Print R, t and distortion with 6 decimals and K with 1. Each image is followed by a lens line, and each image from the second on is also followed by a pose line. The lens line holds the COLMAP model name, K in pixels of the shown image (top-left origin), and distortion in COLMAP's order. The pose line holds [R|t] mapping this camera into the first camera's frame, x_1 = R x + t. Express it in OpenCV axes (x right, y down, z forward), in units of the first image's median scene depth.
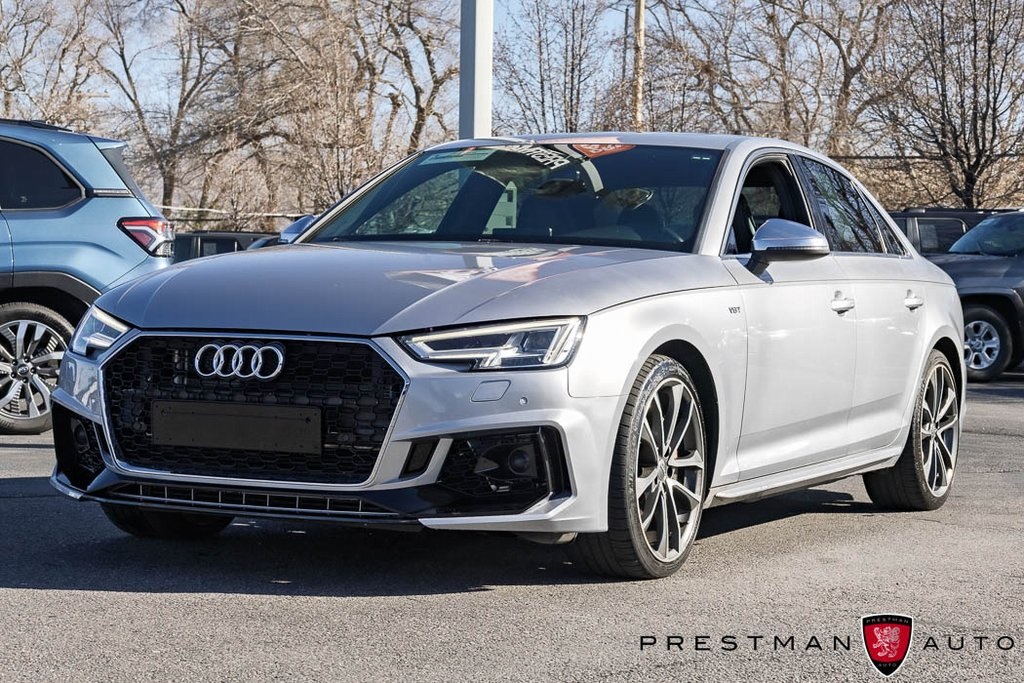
lens RADIAL K [[2105.8, 0, 512.0], [0, 2105.8, 340.0], [0, 0, 1]] dist [-0.094659, 0.000000]
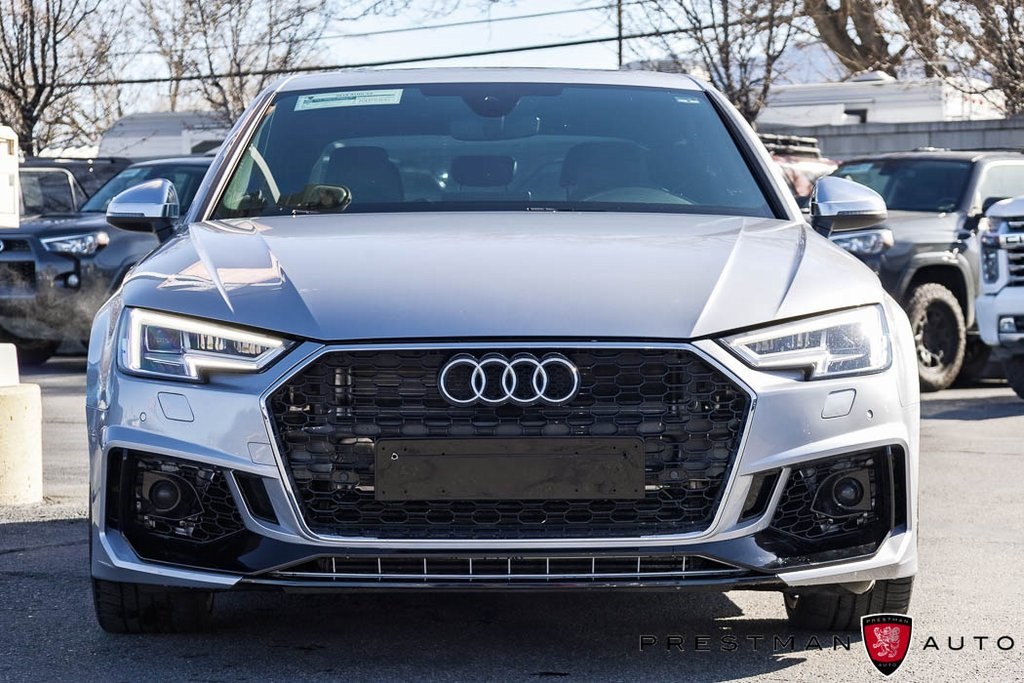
lens RADIAL K [[2578.5, 0, 512.3], [0, 2578.5, 342.4], [0, 0, 1]] dist [0.010155, 0.000000]
pose [[0.909832, -0.038888, 0.413152, -0.506657], [0.034666, 0.999242, 0.017713, -0.019478], [-0.413527, -0.001794, 0.910490, 0.175891]]
